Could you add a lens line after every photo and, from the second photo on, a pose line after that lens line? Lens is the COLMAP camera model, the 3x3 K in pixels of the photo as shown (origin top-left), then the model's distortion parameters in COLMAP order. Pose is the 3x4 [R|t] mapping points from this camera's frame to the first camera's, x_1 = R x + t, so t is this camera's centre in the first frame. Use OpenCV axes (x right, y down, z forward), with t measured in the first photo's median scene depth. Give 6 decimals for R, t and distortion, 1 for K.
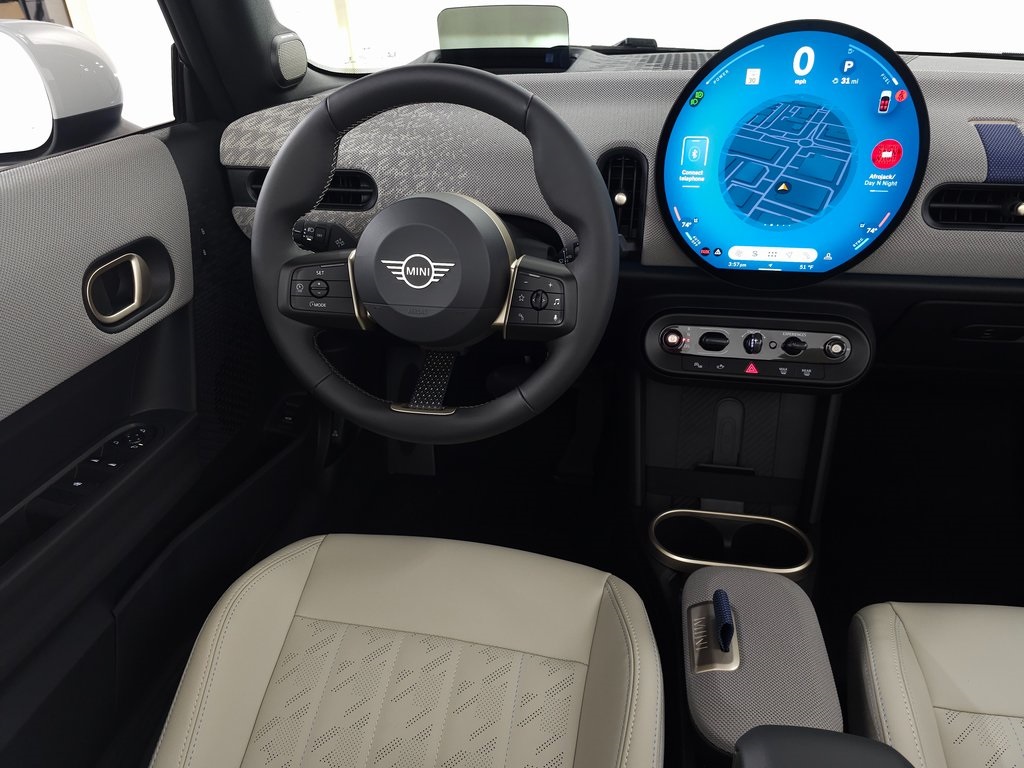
lens RADIAL K [[680.2, 0, 512.0], [0, 680.2, 384.0], [0, 0, 1]] dist [0.059037, -0.068784]
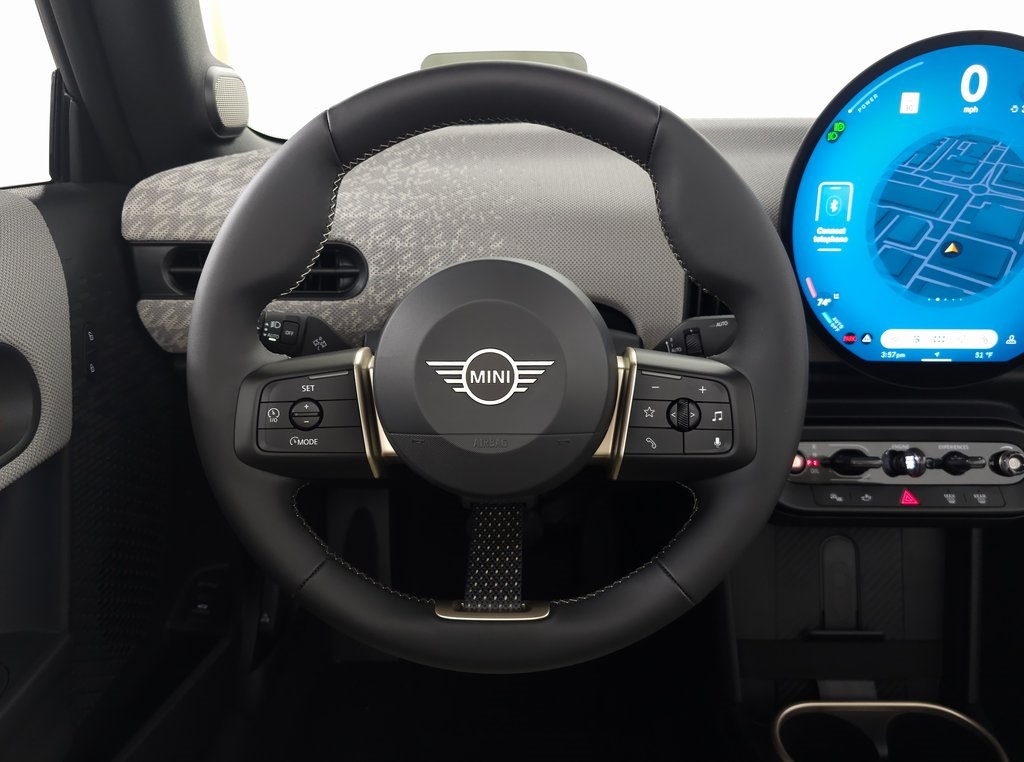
lens RADIAL K [[701.5, 0, 512.0], [0, 701.5, 381.0], [0, 0, 1]] dist [0.038979, -0.053113]
pose [[0.987493, -0.039851, 0.152544, -0.187788], [0.065920, 0.983261, -0.169860, -0.049863], [-0.143221, 0.177791, 0.973590, 0.355745]]
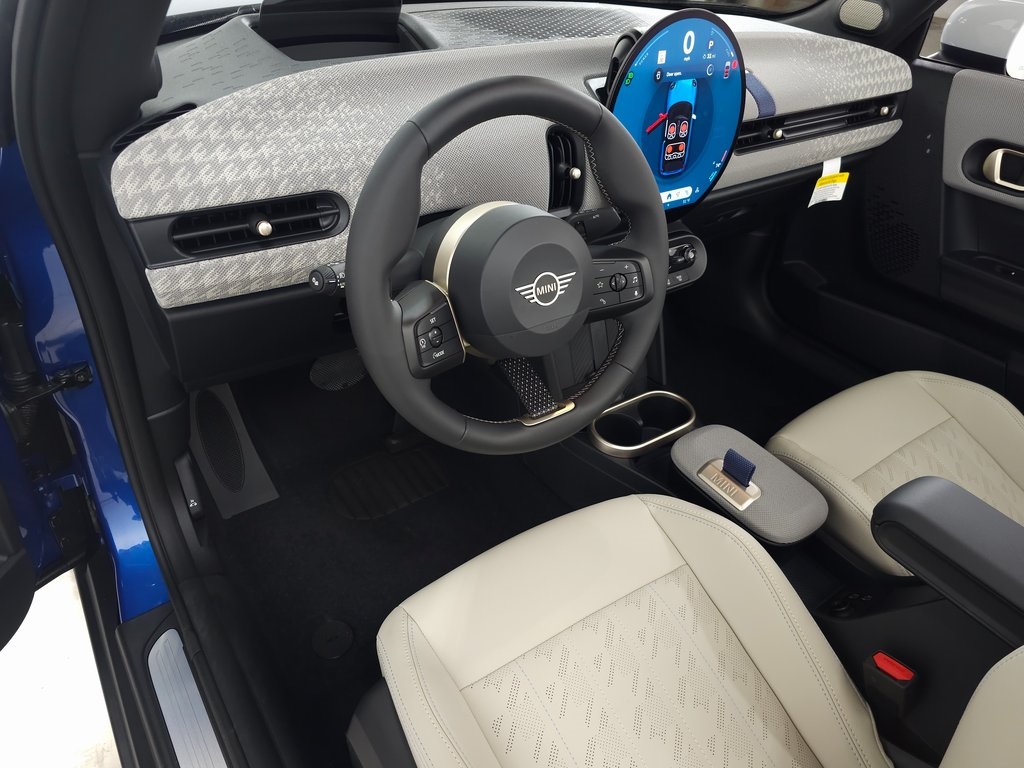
lens RADIAL K [[680.2, 0, 512.0], [0, 680.2, 384.0], [0, 0, 1]] dist [0.059037, -0.068784]
pose [[0.707350, -0.365919, 0.604781, -0.742999], [0.277481, 0.930646, 0.238542, -0.256393], [-0.650124, -0.000917, 0.759828, 0.231466]]
